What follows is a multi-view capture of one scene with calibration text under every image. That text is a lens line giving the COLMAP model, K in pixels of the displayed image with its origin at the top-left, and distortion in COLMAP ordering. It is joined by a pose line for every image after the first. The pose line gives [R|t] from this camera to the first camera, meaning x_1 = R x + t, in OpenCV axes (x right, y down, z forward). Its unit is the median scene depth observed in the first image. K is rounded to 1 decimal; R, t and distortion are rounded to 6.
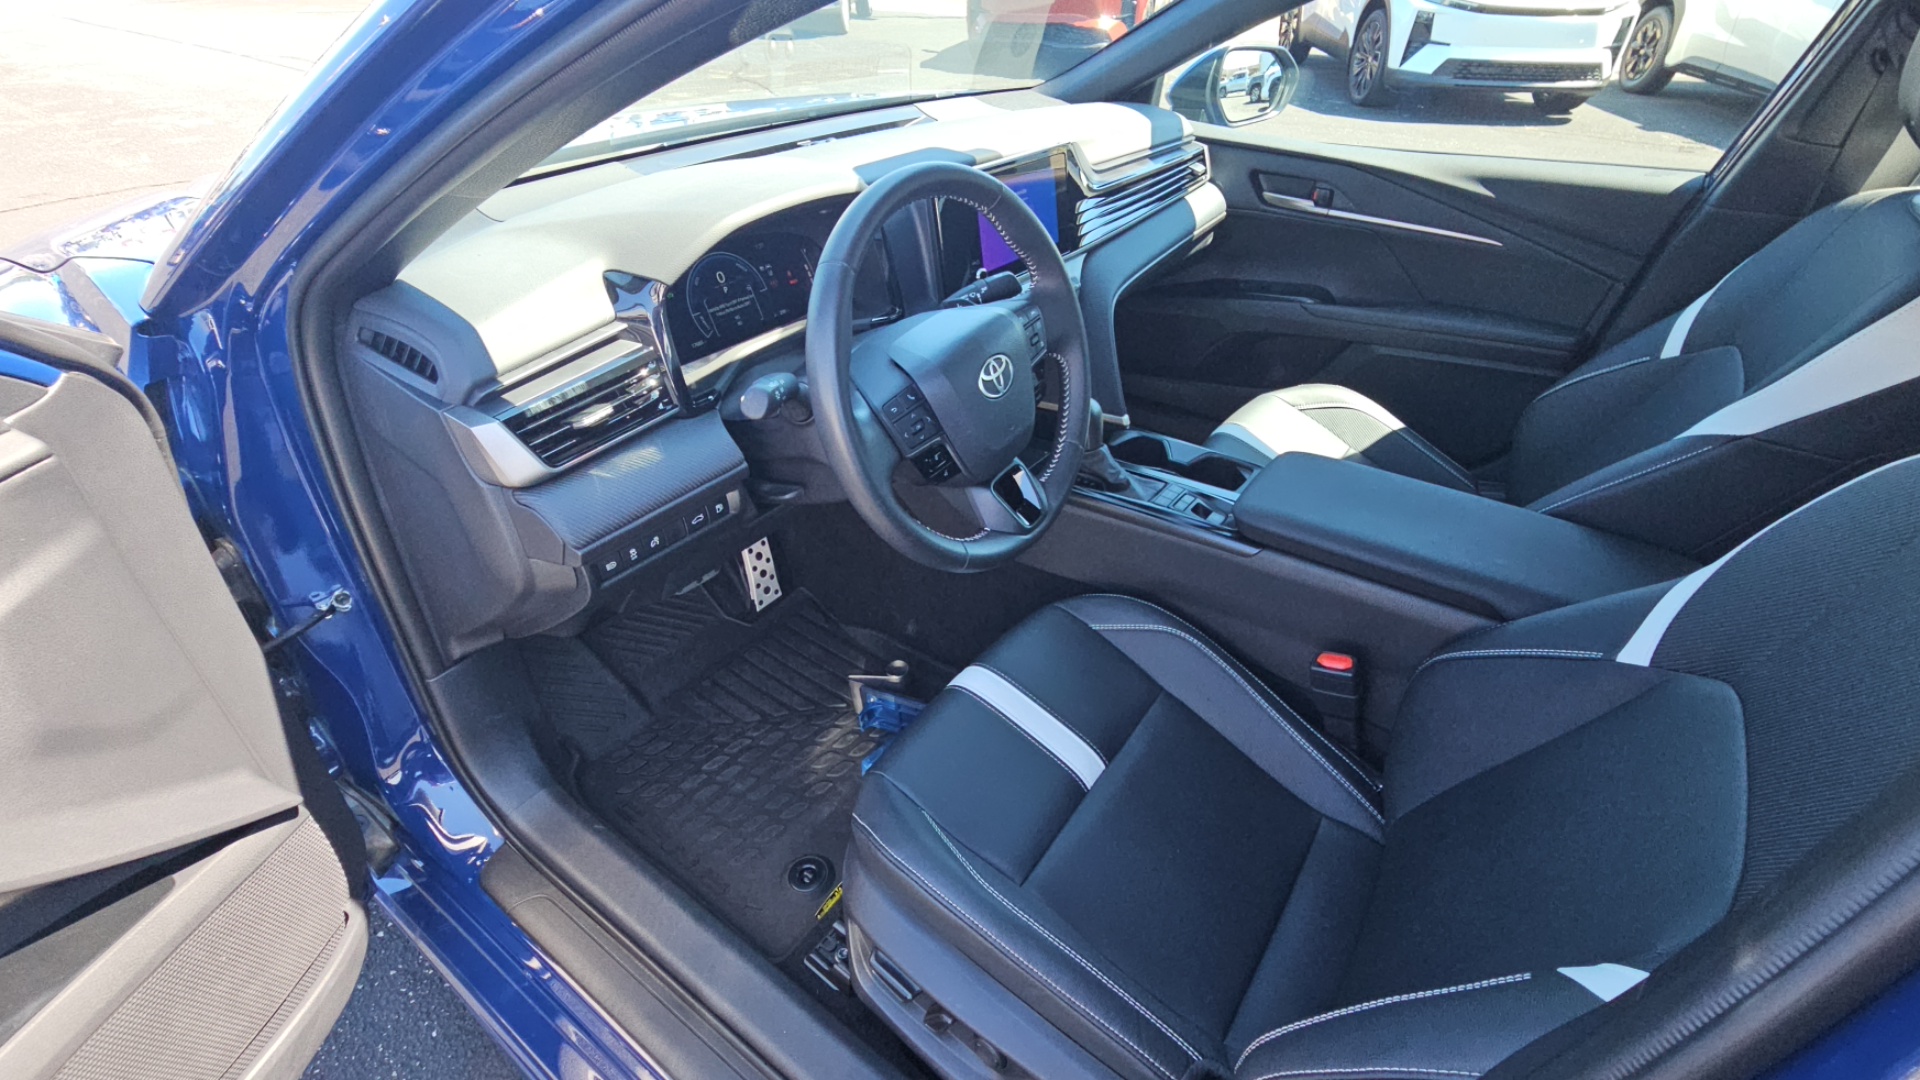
lens RADIAL K [[863.7, 0, 986.0], [0, 863.7, 539.7], [0, 0, 1]] dist [0.009419, -0.008456]
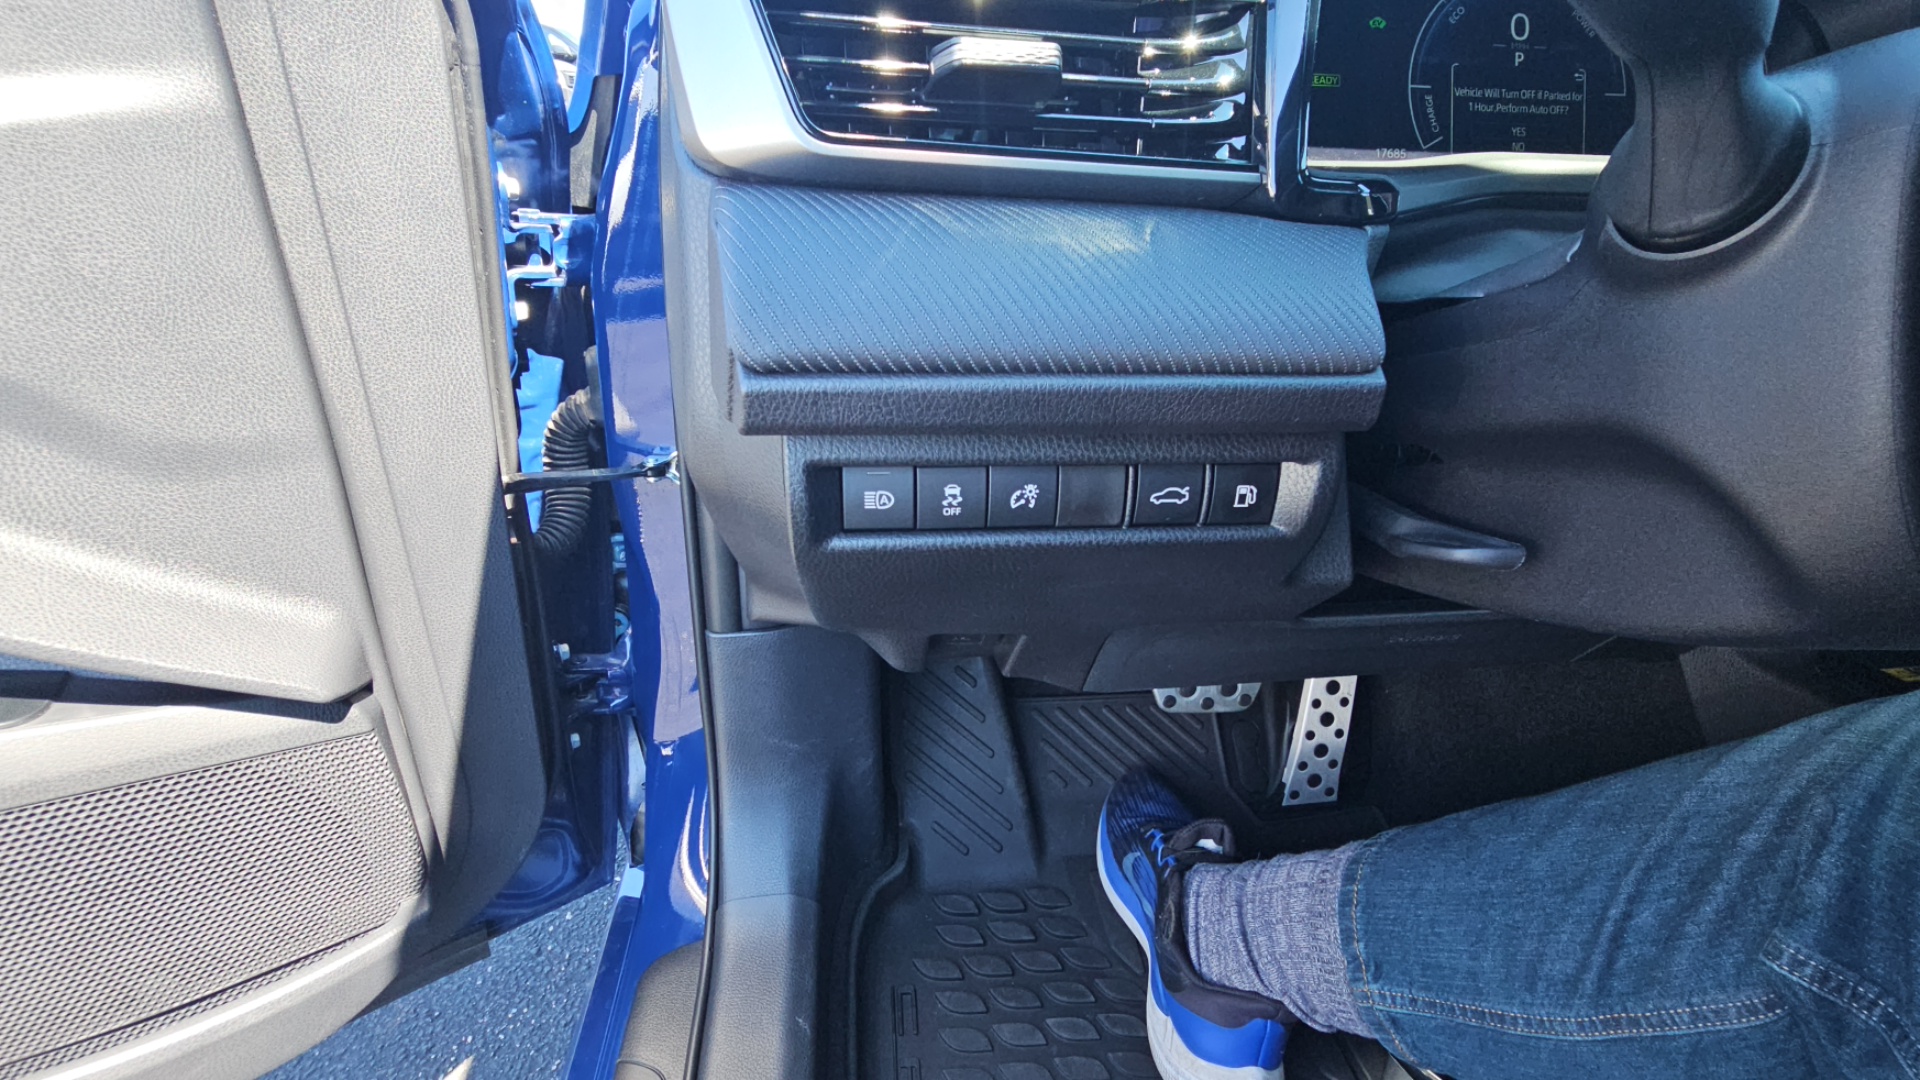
lens RADIAL K [[863.7, 0, 973.9], [0, 863.7, 547.5], [0, 0, 1]] dist [0.009419, -0.008456]
pose [[0.682196, 0.335864, -0.649465, -0.106804], [-0.436868, 0.899504, 0.006284, 0.017988], [0.586306, 0.279444, 0.760366, 0.475773]]
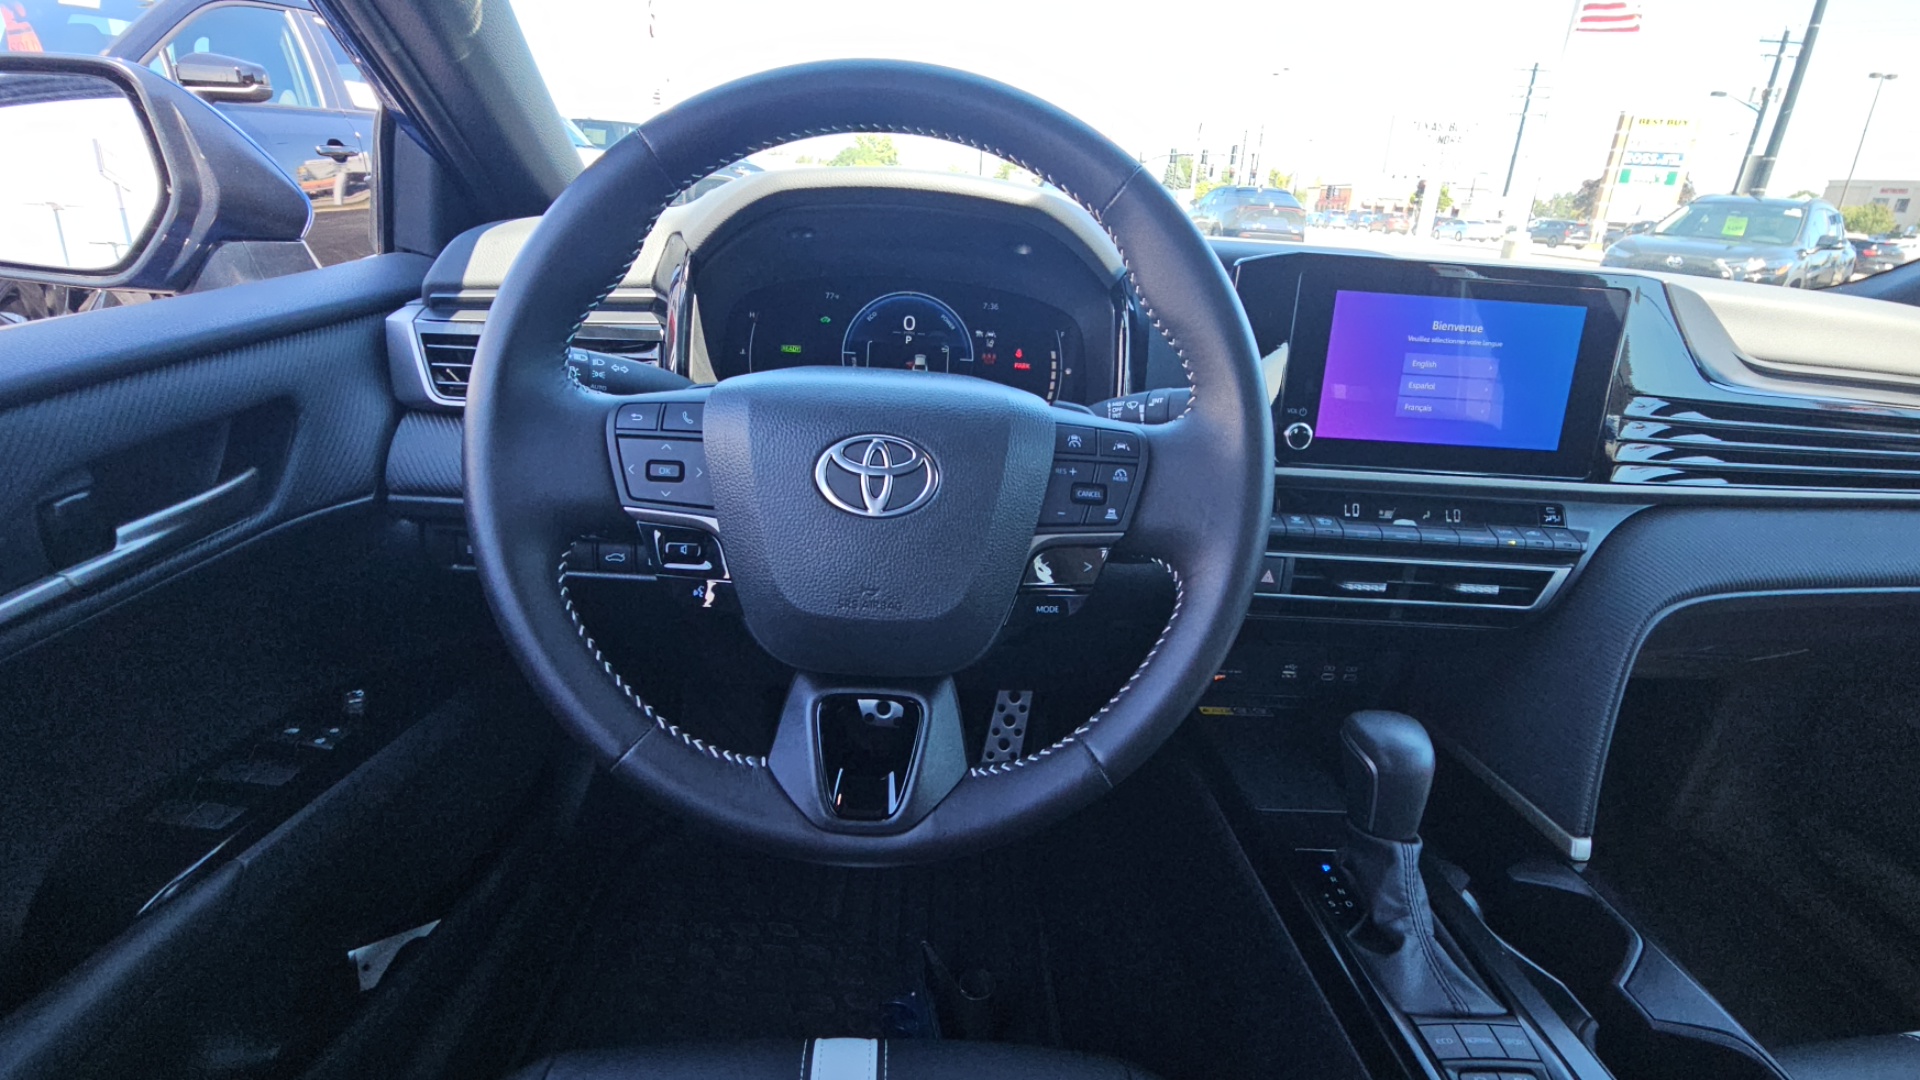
lens RADIAL K [[863.7, 0, 982.2], [0, 863.7, 545.5], [0, 0, 1]] dist [0.009419, -0.008456]
pose [[0.616220, 0.318687, -0.720216, 0.257642], [-0.500579, 0.864479, -0.045776, -0.104241], [0.608024, 0.388733, 0.692238, 0.462579]]
